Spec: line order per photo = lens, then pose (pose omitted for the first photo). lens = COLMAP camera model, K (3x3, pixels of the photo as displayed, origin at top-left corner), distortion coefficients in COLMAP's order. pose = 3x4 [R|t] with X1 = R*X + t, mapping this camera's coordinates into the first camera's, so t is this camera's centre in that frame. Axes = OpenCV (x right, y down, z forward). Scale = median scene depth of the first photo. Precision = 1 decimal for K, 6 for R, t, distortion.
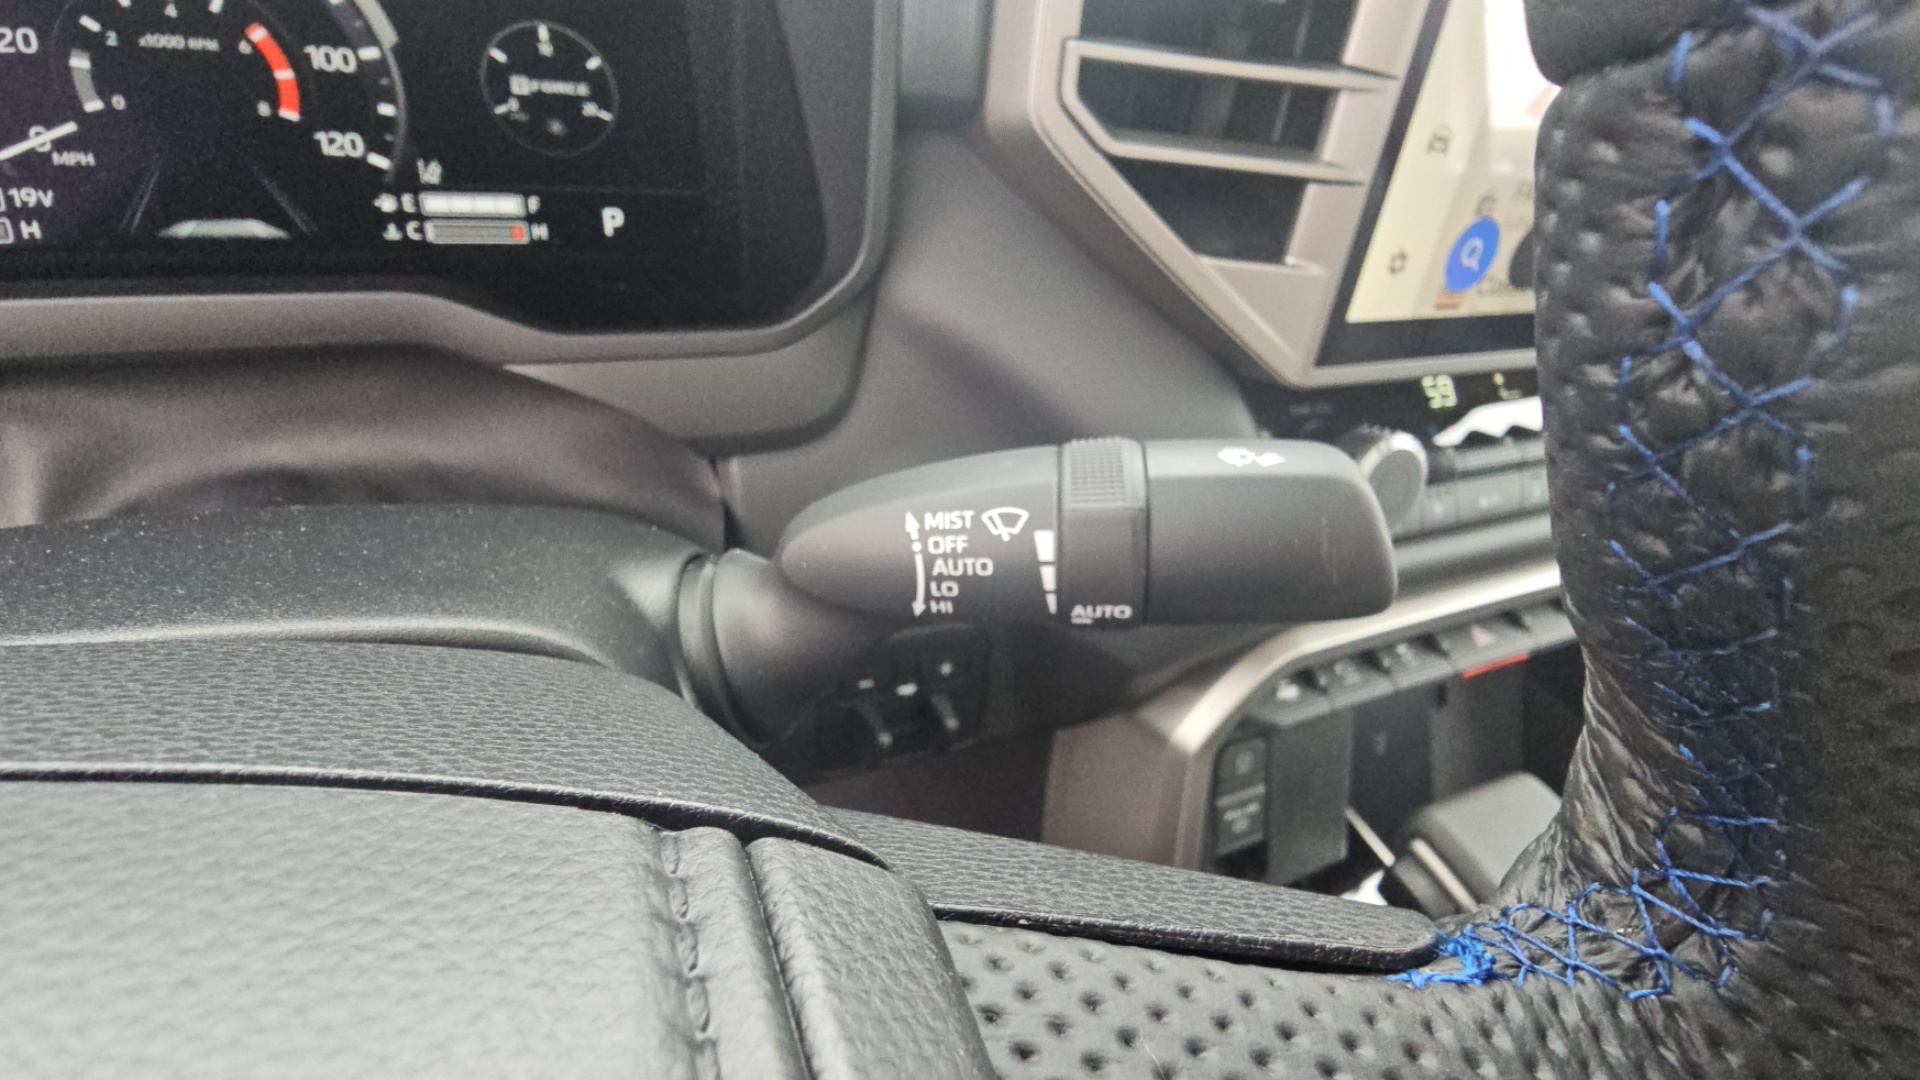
lens RADIAL K [[872.6, 0, 978.4], [0, 872.6, 545.3], [0, 0, 1]] dist [0.001832, -0.006334]
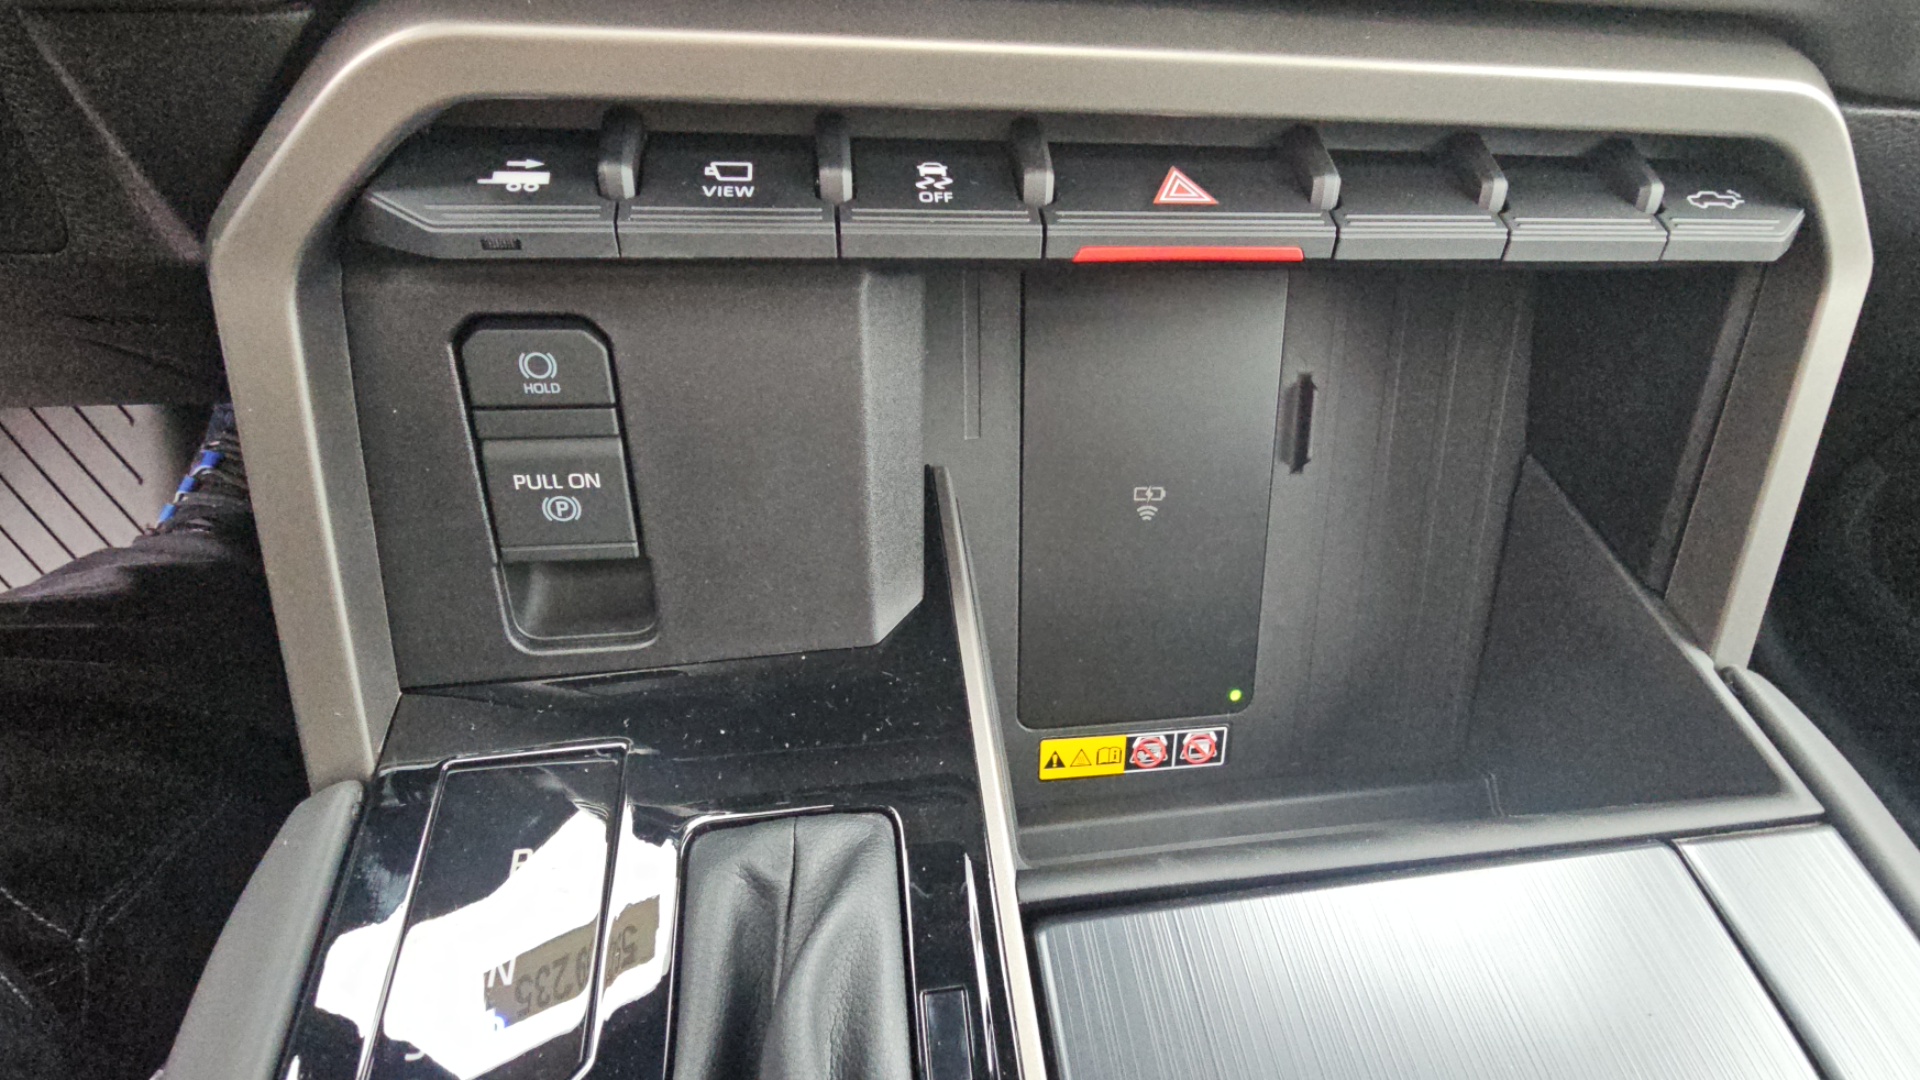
lens RADIAL K [[855.0, 0, 978.1], [0, 855.0, 531.6], [0, 0, 1]] dist [0.013007, -0.008757]
pose [[0.954738, 0.166638, -0.246388, 0.937254], [-0.127880, 0.977833, 0.165802, 0.319810], [0.268555, -0.126789, 0.954884, 0.859935]]
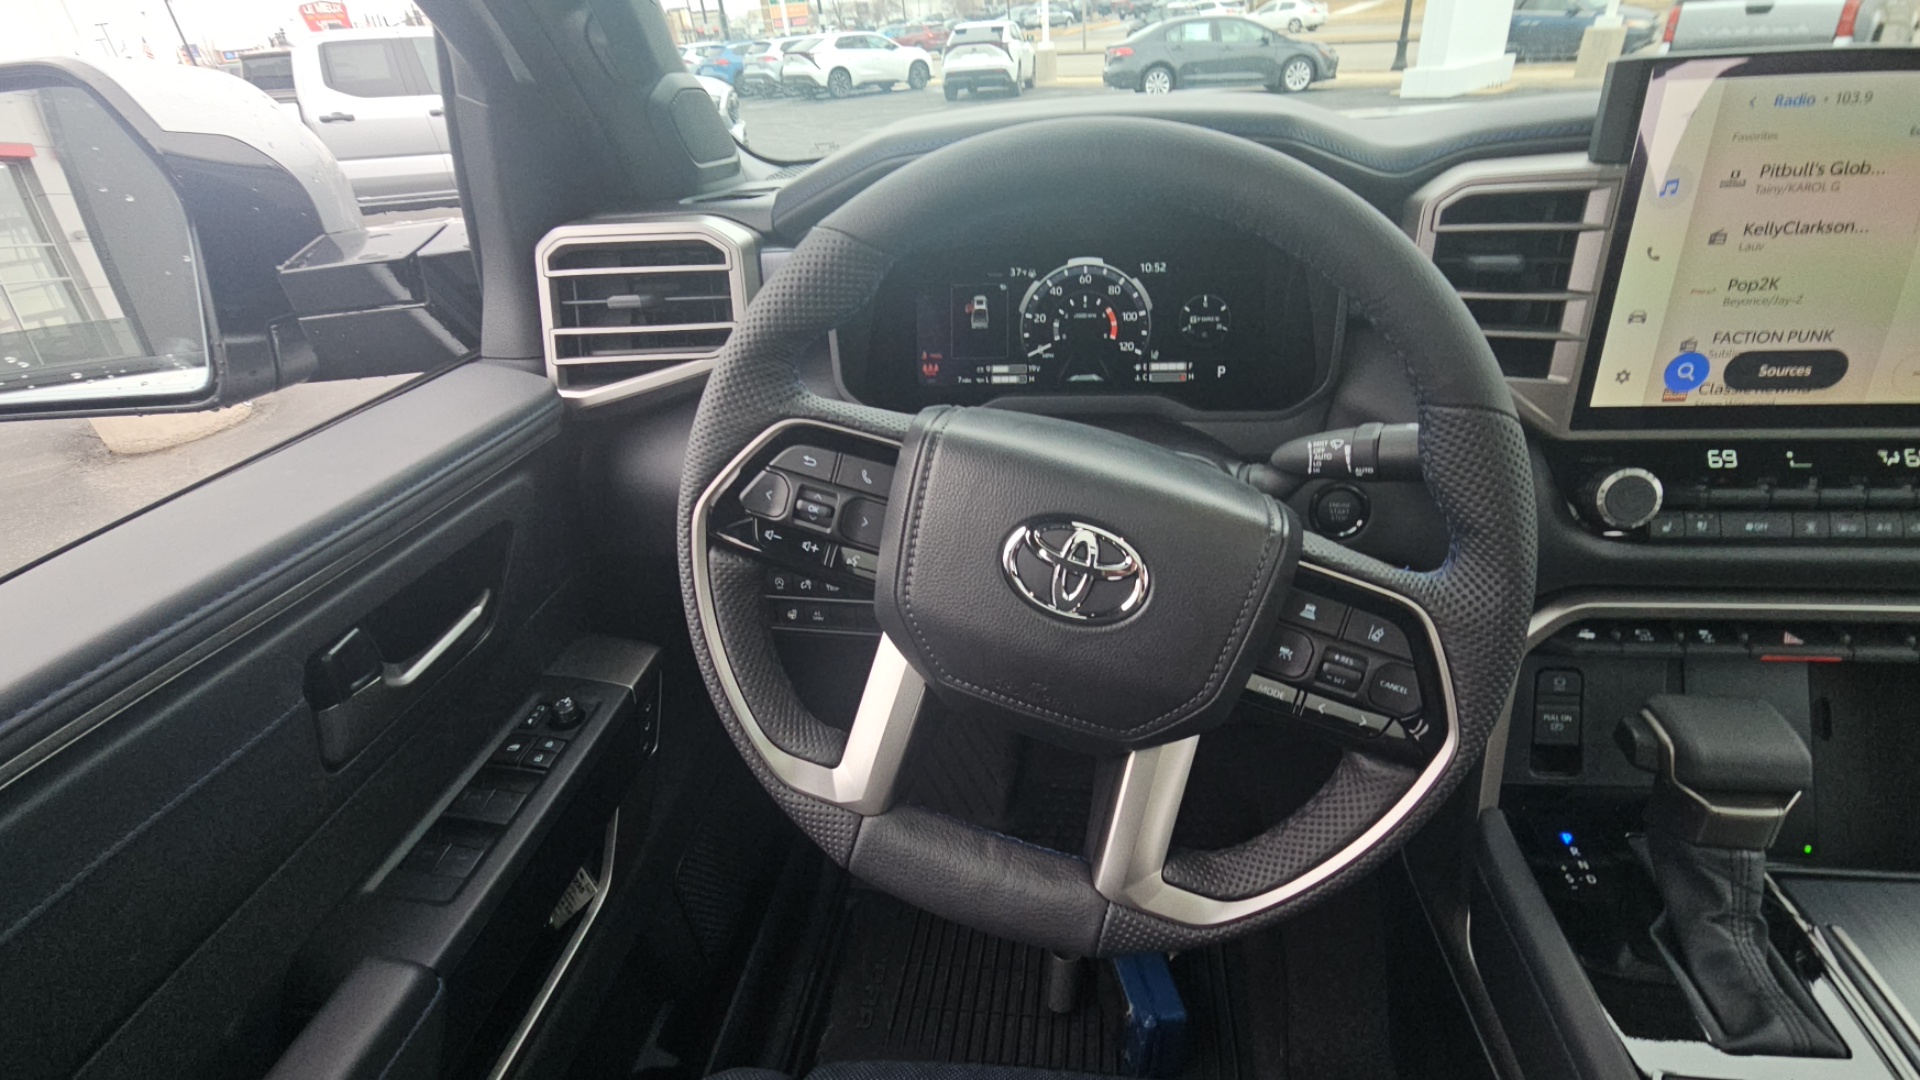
lens RADIAL K [[855.0, 0, 979.1], [0, 855.0, 544.3], [0, 0, 1]] dist [0.013007, -0.008757]
pose [[0.825401, 0.078675, -0.559037, 0.405279], [-0.171281, 0.978465, -0.115189, 0.511818], [0.537936, 0.190830, 0.821102, -1.279530]]
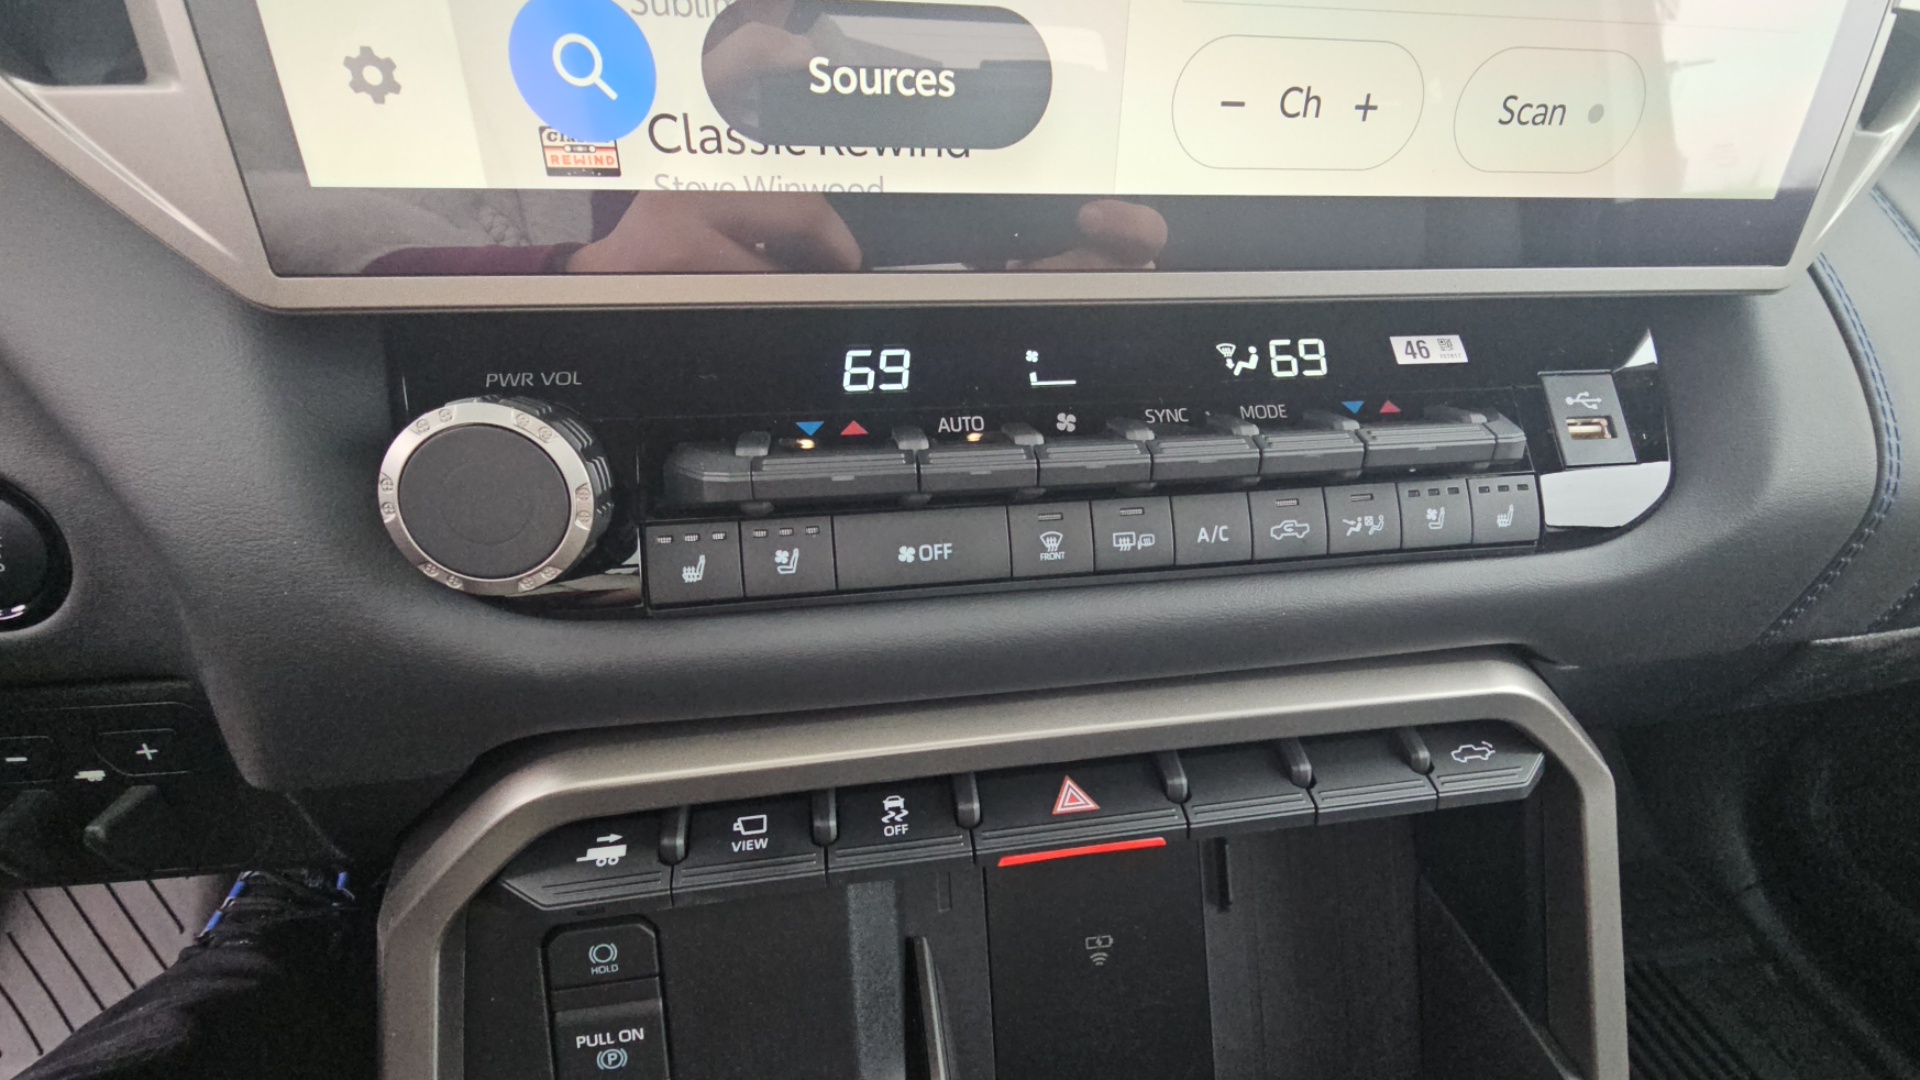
lens RADIAL K [[855.0, 0, 978.6], [0, 855.0, 541.4], [0, 0, 1]] dist [0.013007, -0.008757]
pose [[0.959237, 0.039526, -0.279824, 1.025210], [-0.069354, 0.992815, -0.097509, -0.008915], [0.273959, 0.112941, 0.955087, 0.637993]]
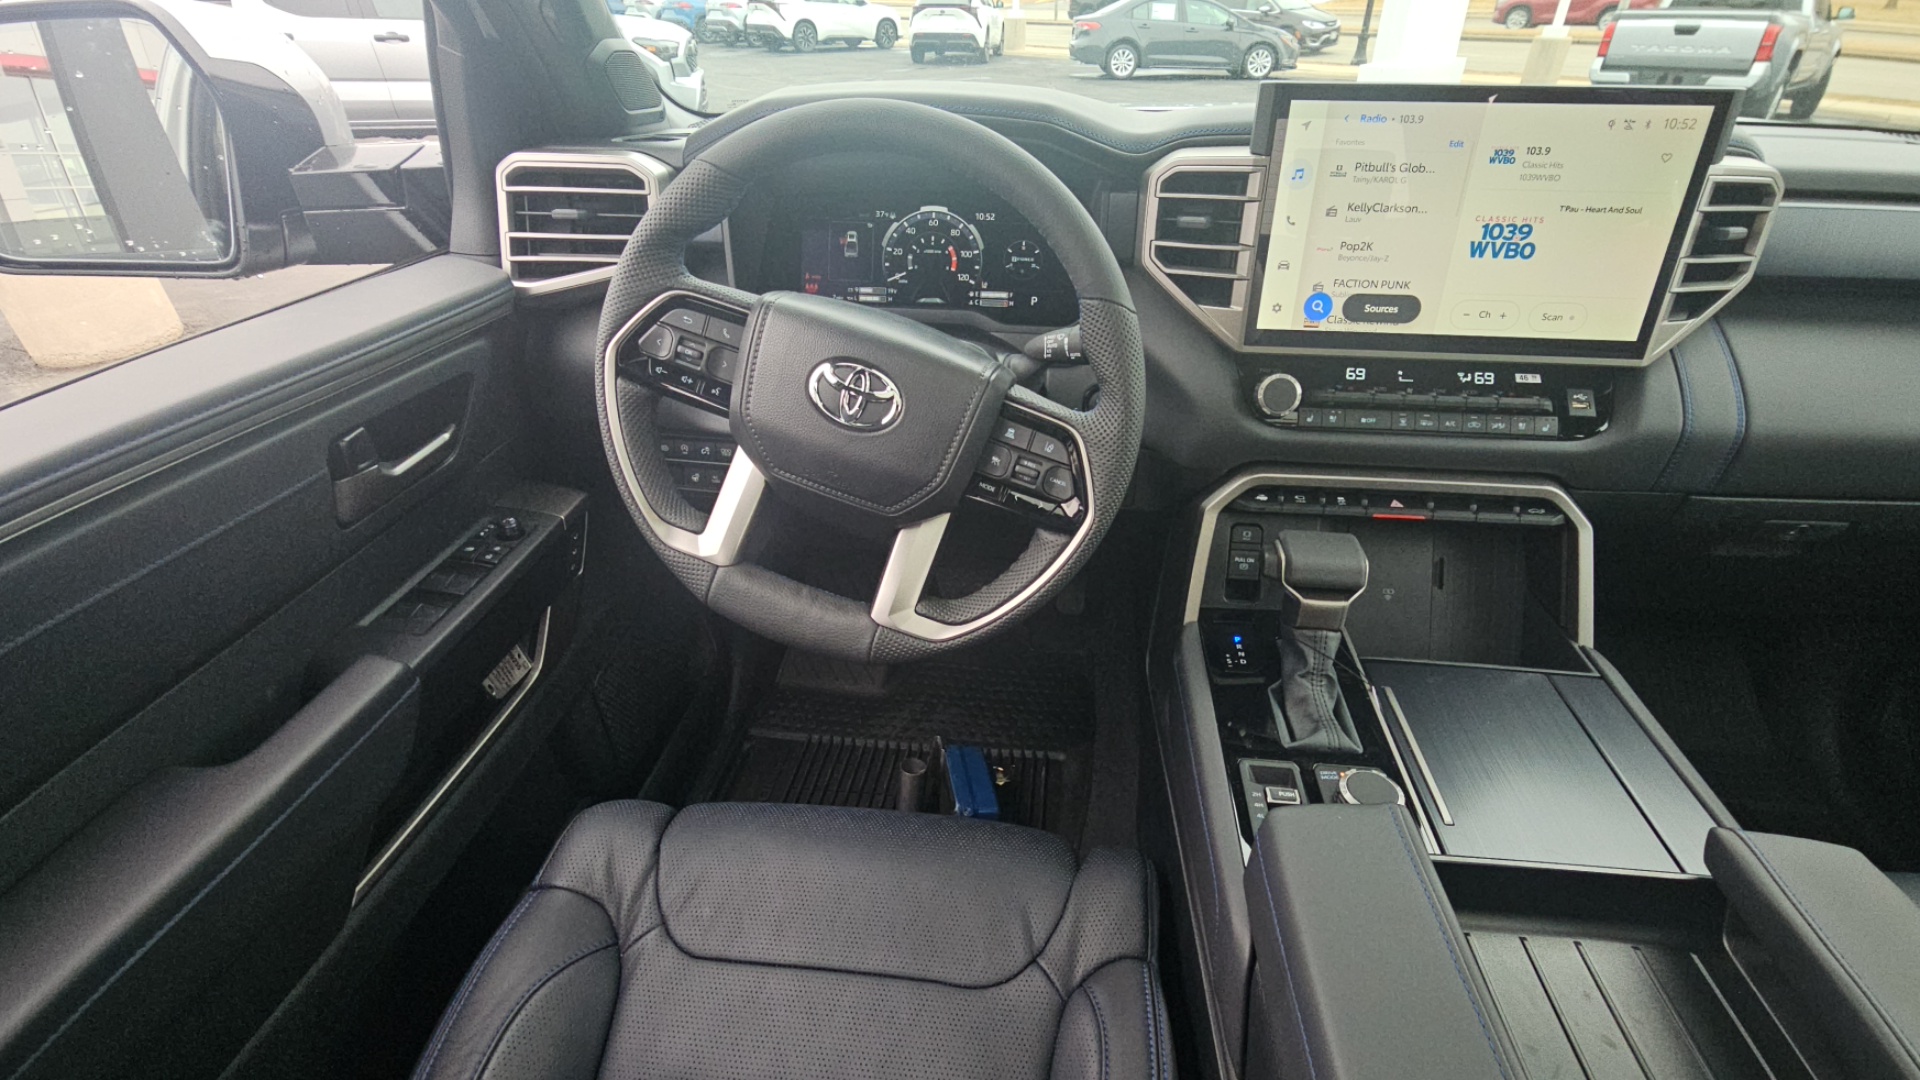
lens RADIAL K [[855.0, 0, 975.3], [0, 855.0, 546.2], [0, 0, 1]] dist [0.013007, -0.008757]
pose [[0.848612, 0.133702, -0.511841, 1.183779], [-0.208967, 0.973572, -0.092144, 0.877607], [0.485994, 0.185153, 0.854124, -1.673934]]
